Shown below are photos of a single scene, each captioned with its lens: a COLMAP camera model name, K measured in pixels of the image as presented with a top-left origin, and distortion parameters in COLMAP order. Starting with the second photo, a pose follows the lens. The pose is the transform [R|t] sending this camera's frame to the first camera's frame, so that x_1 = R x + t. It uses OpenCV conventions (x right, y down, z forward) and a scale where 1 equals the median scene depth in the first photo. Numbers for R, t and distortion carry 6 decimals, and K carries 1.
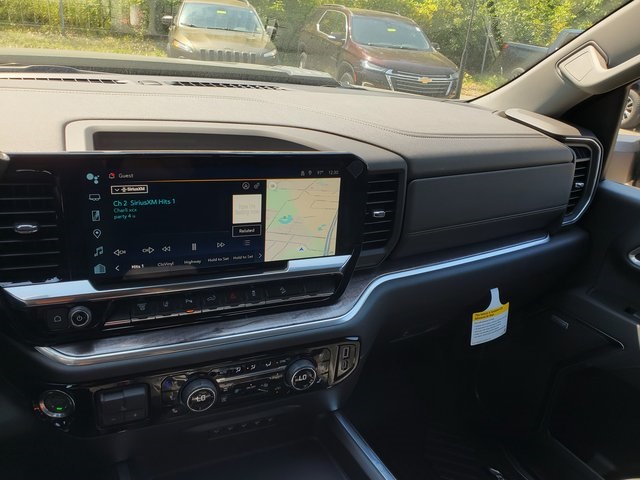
lens RADIAL K [[496.0, 0, 319.9], [0, 496.0, 230.6], [0, 0, 1]] dist [0.009369, -0.025327]
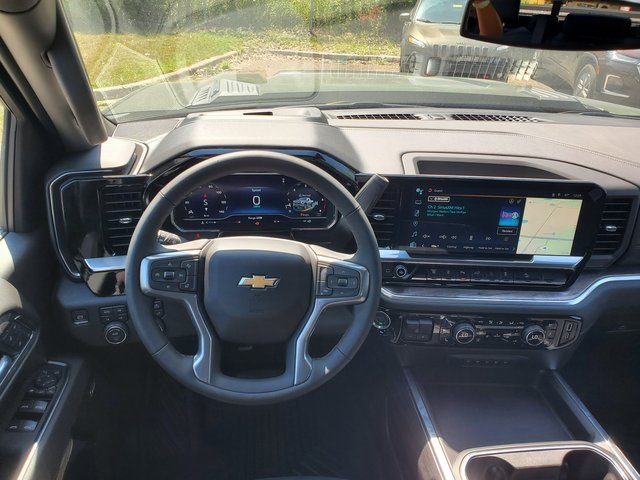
lens RADIAL K [[496.0, 0, 316.6], [0, 496.0, 237.3], [0, 0, 1]] dist [0.009369, -0.025327]
pose [[0.912116, 0.116070, -0.393156, -0.074709], [-0.100323, 0.993117, 0.060448, -0.012703], [0.397466, -0.015693, 0.917483, -0.530494]]
